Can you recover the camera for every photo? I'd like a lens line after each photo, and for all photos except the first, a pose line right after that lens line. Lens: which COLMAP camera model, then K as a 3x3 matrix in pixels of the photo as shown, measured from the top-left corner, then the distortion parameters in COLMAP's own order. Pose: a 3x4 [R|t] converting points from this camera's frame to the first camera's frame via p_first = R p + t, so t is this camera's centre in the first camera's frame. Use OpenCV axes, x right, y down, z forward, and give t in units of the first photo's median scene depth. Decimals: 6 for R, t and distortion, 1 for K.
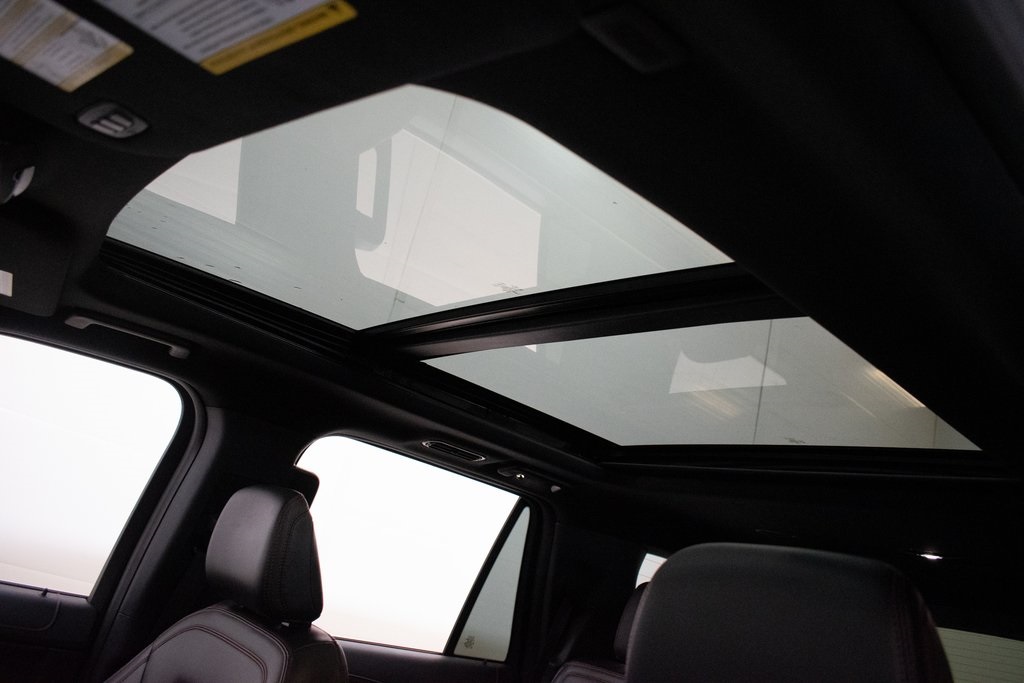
lens RADIAL K [[791.6, 0, 512.0], [0, 791.6, 341.5], [0, 0, 1]] dist [-0.109976, 0.007686]
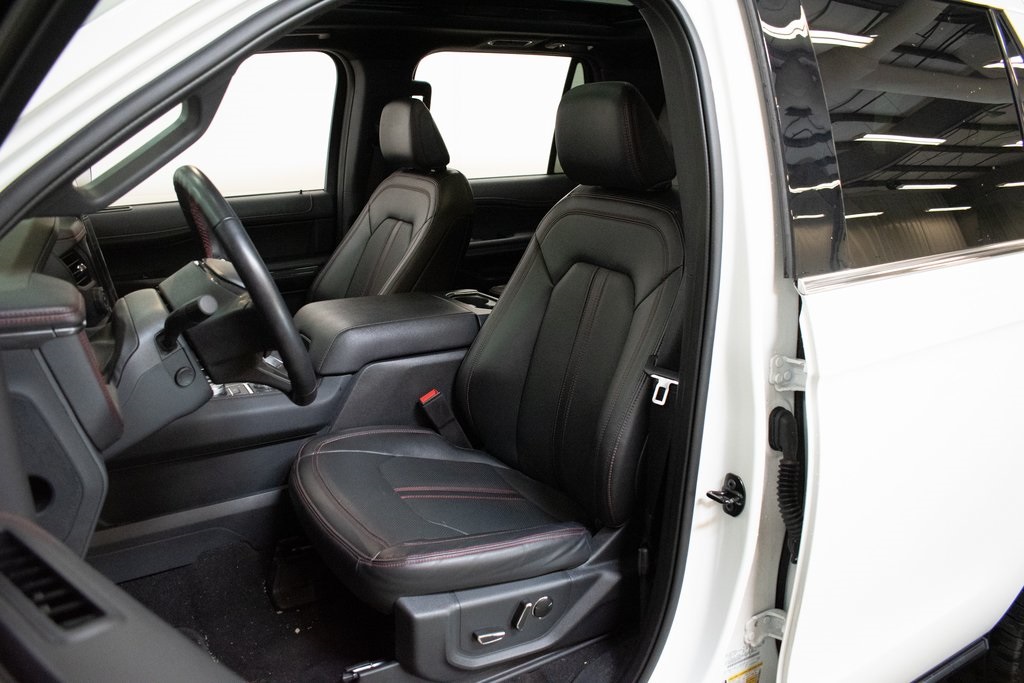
lens RADIAL K [[791.6, 0, 512.0], [0, 791.6, 341.5], [0, 0, 1]] dist [-0.109976, 0.007686]
pose [[0.953926, -0.167859, -0.248692, 0.226333], [0.273861, 0.825724, 0.493132, -0.135239], [0.122574, -0.538519, 0.833650, -0.602019]]
